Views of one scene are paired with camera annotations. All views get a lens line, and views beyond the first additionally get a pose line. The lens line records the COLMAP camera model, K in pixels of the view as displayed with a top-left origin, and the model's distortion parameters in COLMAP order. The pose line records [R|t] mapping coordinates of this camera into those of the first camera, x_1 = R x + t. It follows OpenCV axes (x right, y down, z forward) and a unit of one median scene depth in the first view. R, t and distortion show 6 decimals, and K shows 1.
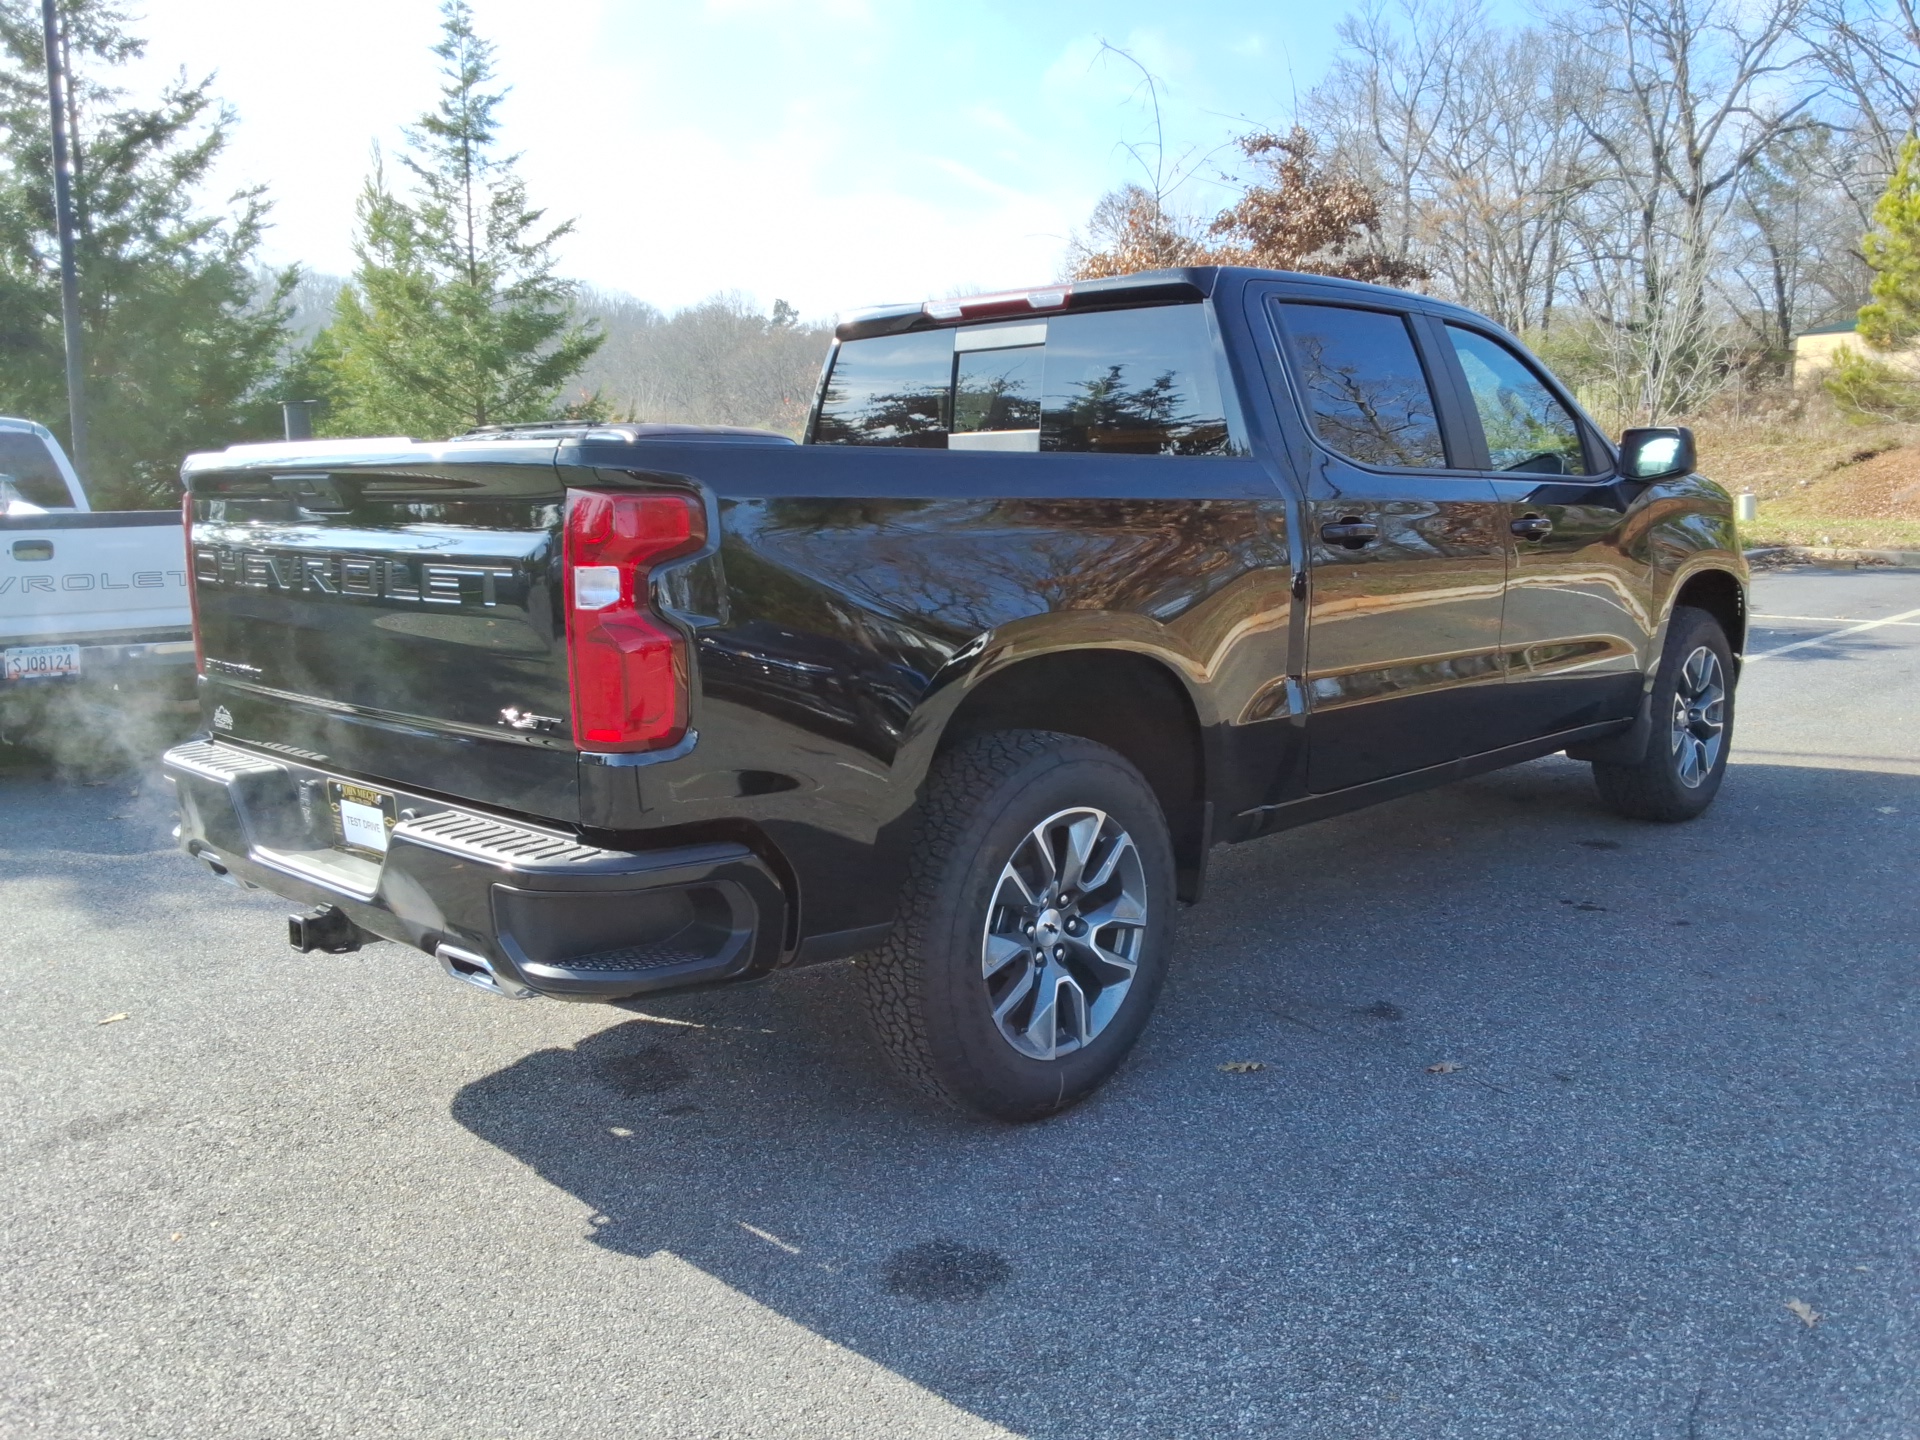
lens RADIAL K [[1544.3, 0, 959.5], [0, 1544.3, 713.5], [0, 0, 1]] dist [0.101054, -0.146191]
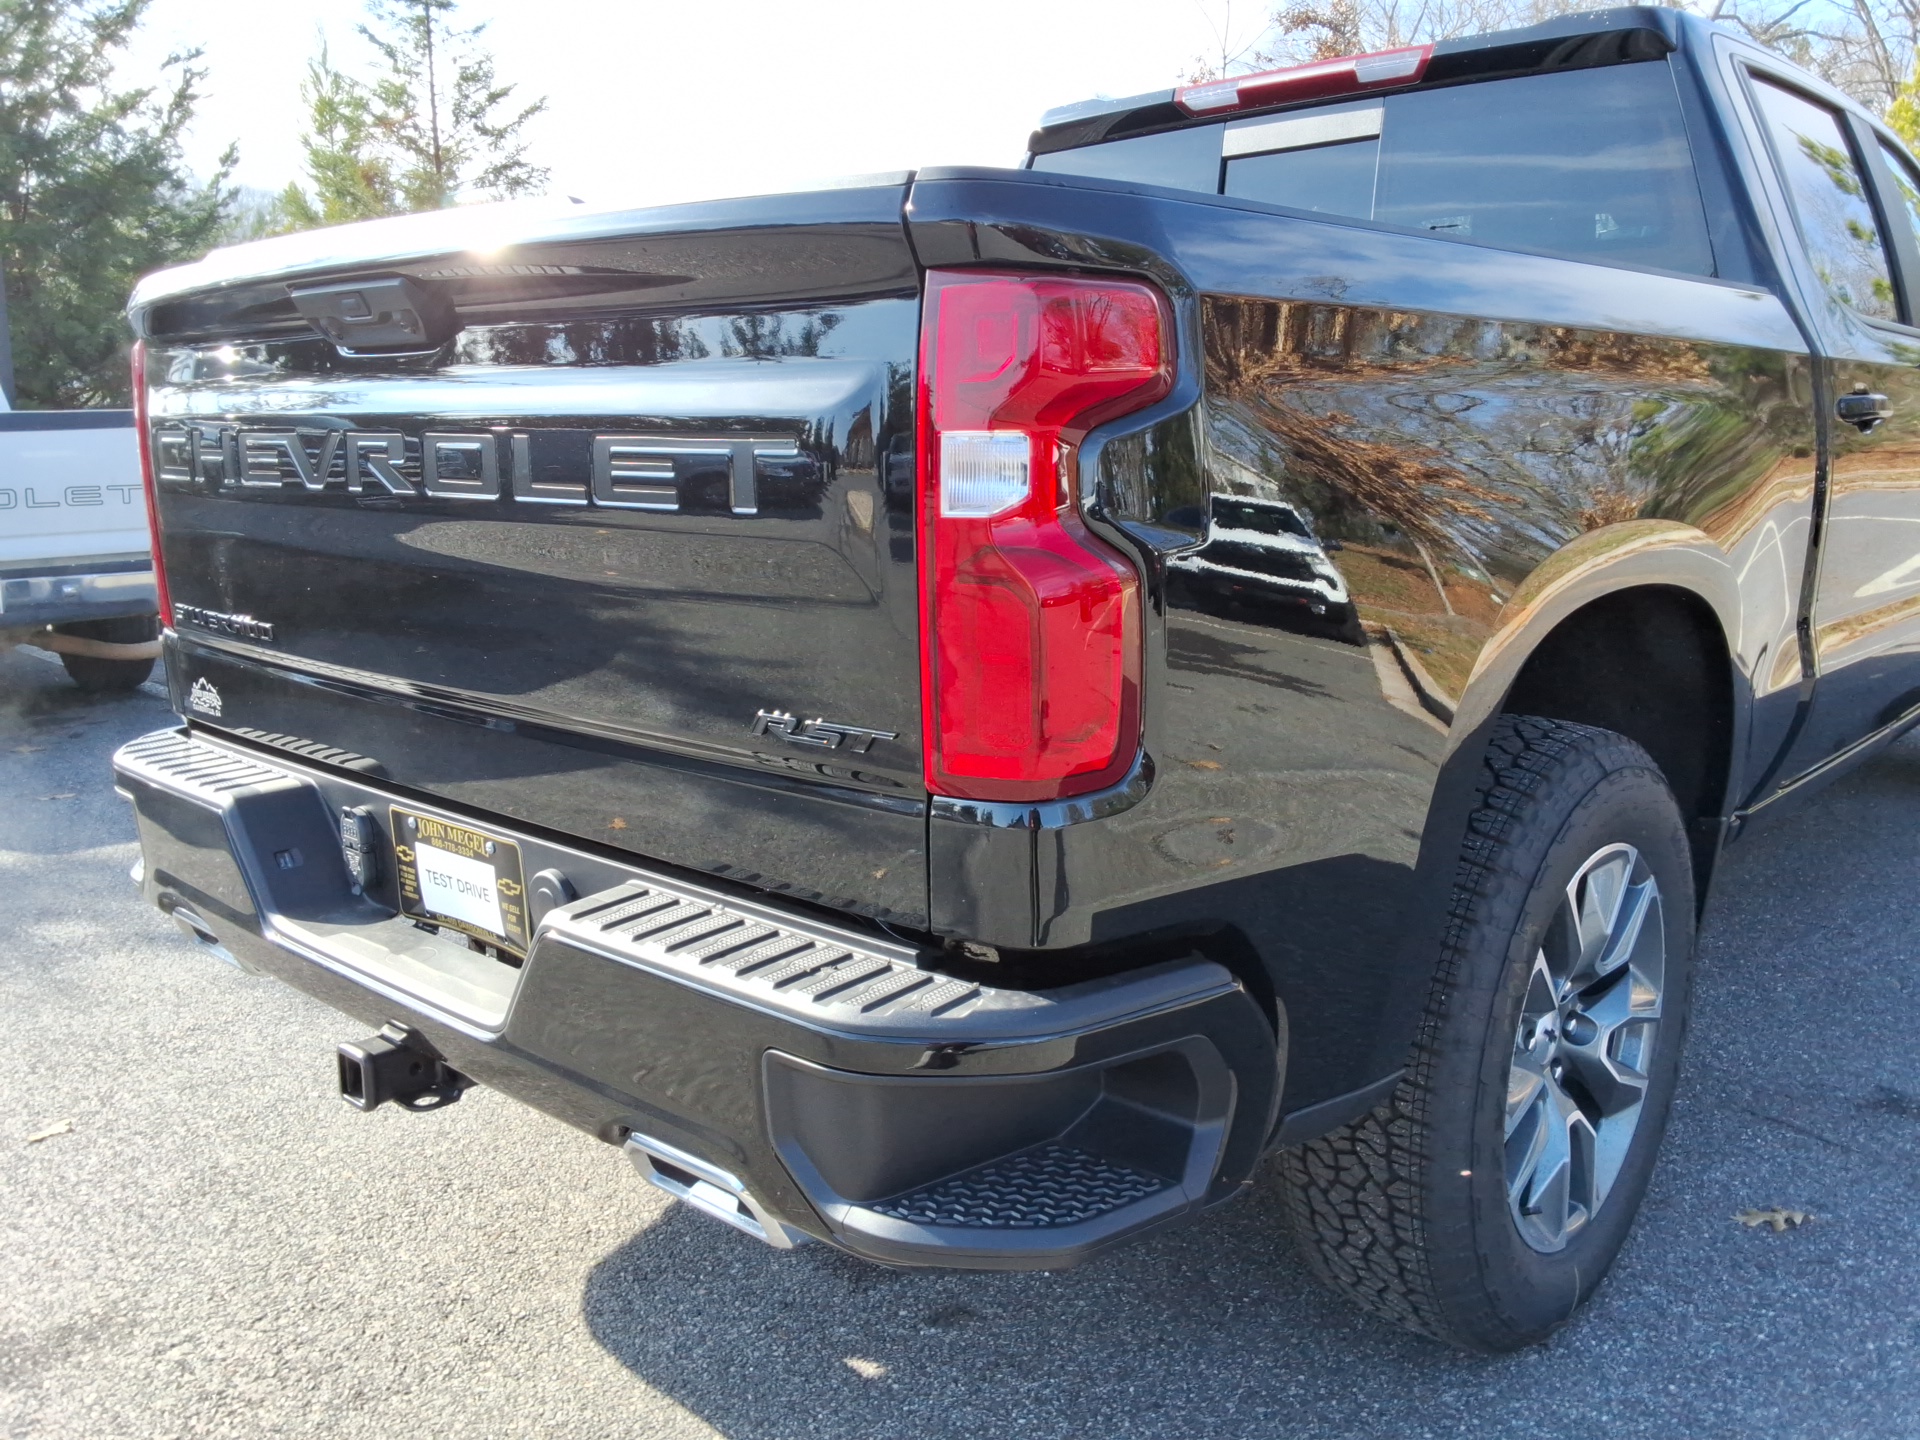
lens RADIAL K [[1544.3, 0, 948.4], [0, 1544.3, 720.8], [0, 0, 1]] dist [0.101054, -0.146191]
pose [[0.999711, -0.005799, 0.023351, -0.174821], [0.004593, 0.998670, 0.051361, -0.018679], [-0.023618, -0.051239, 0.998407, 0.340667]]
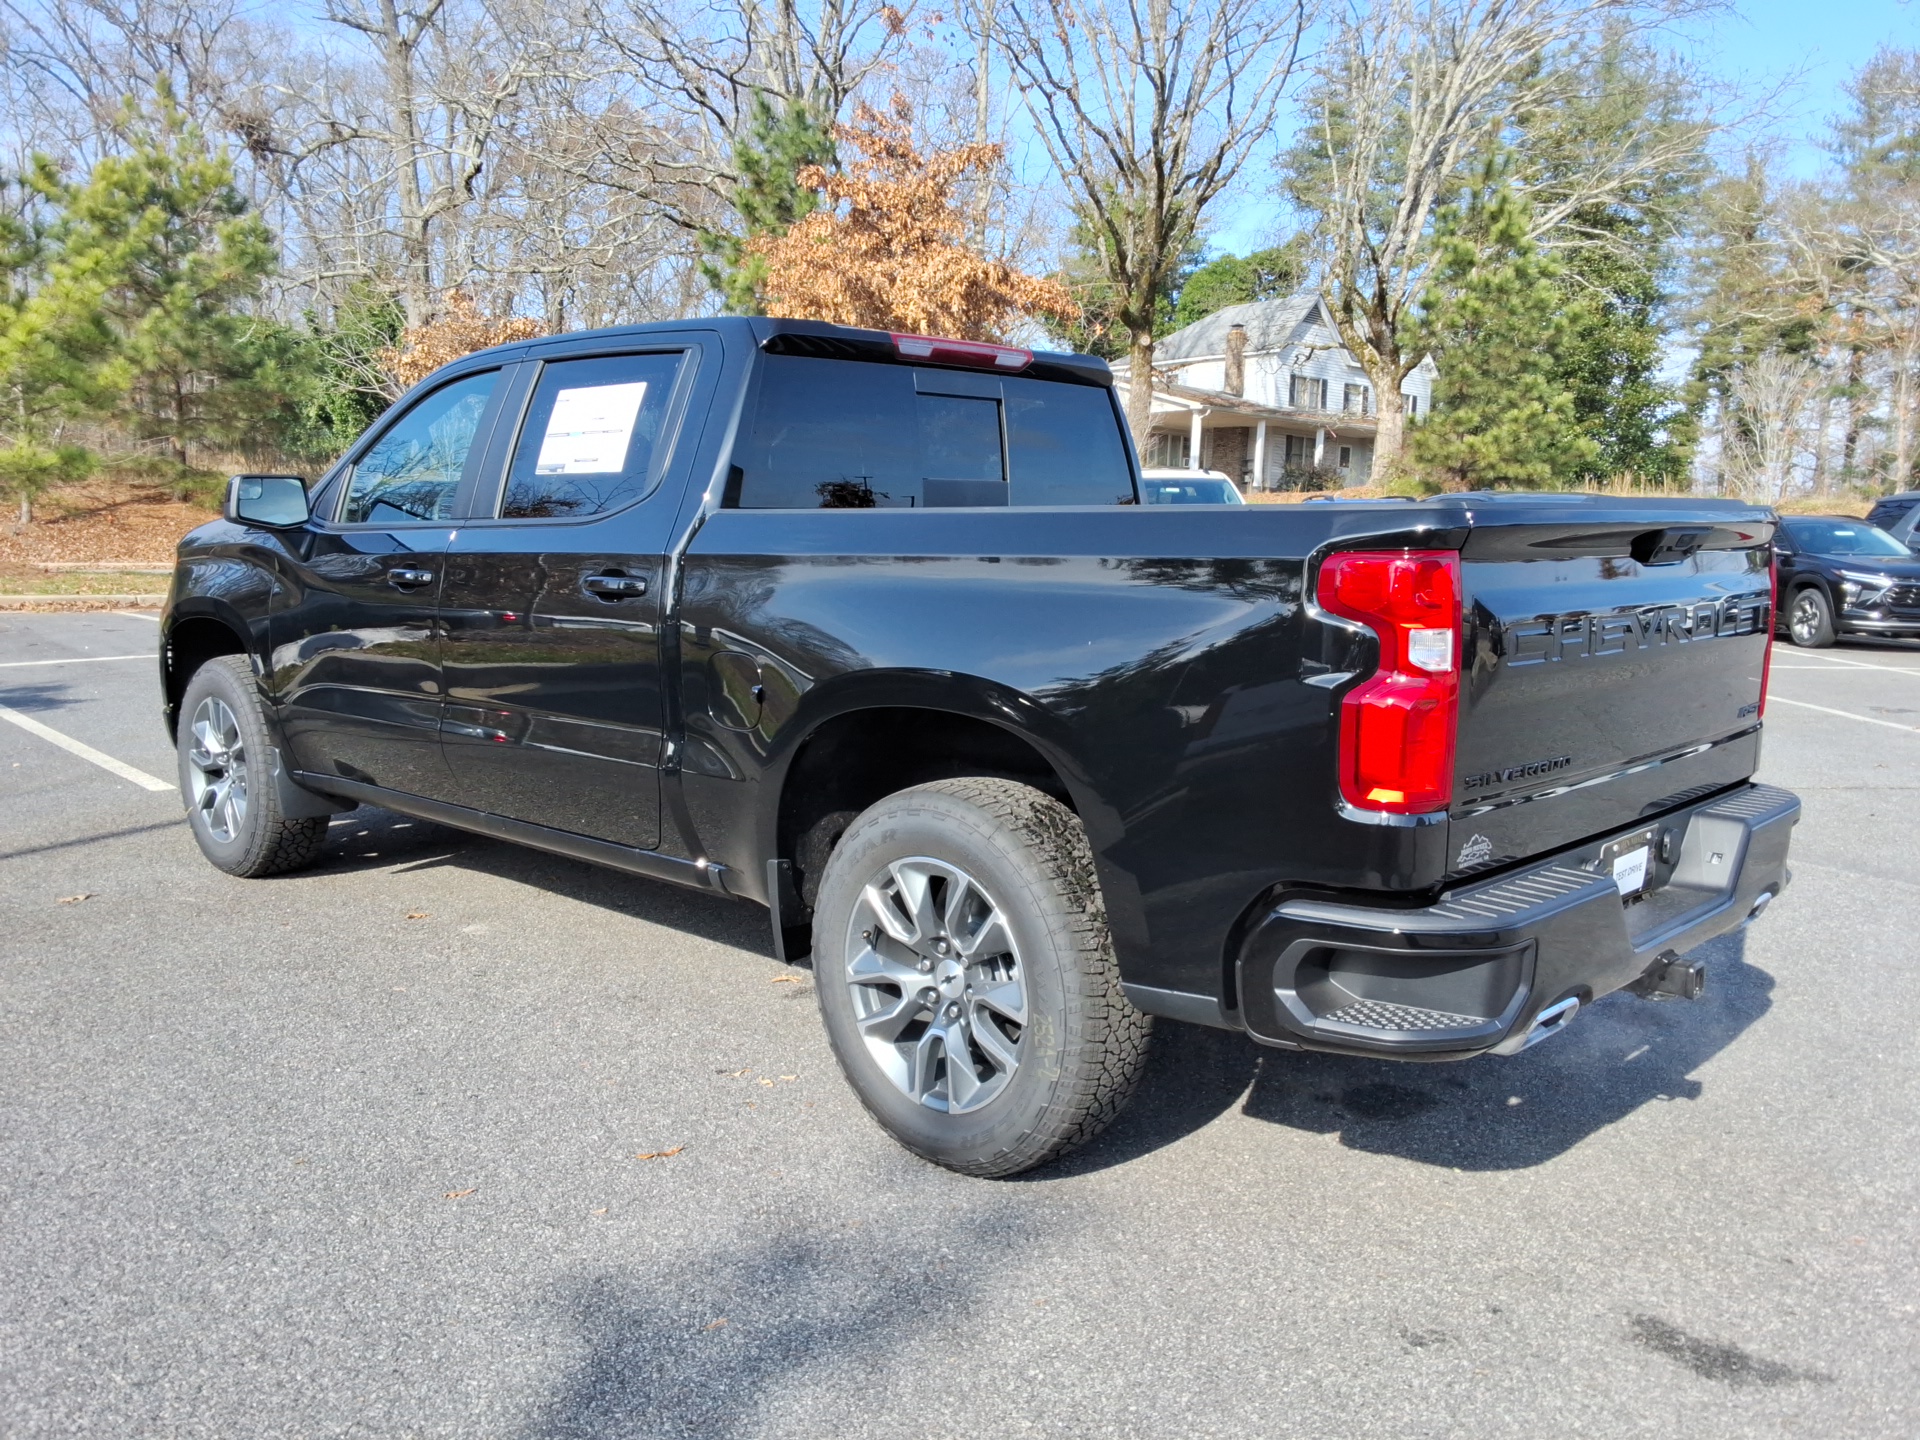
lens RADIAL K [[1544.3, 0, 989.8], [0, 1544.3, 719.2], [0, 0, 1]] dist [0.101054, -0.146191]
pose [[-0.015722, -0.121347, 0.992486, -1.154744], [0.137587, 0.982903, 0.122355, -0.175364], [-0.990365, 0.138477, 0.001243, 1.176313]]
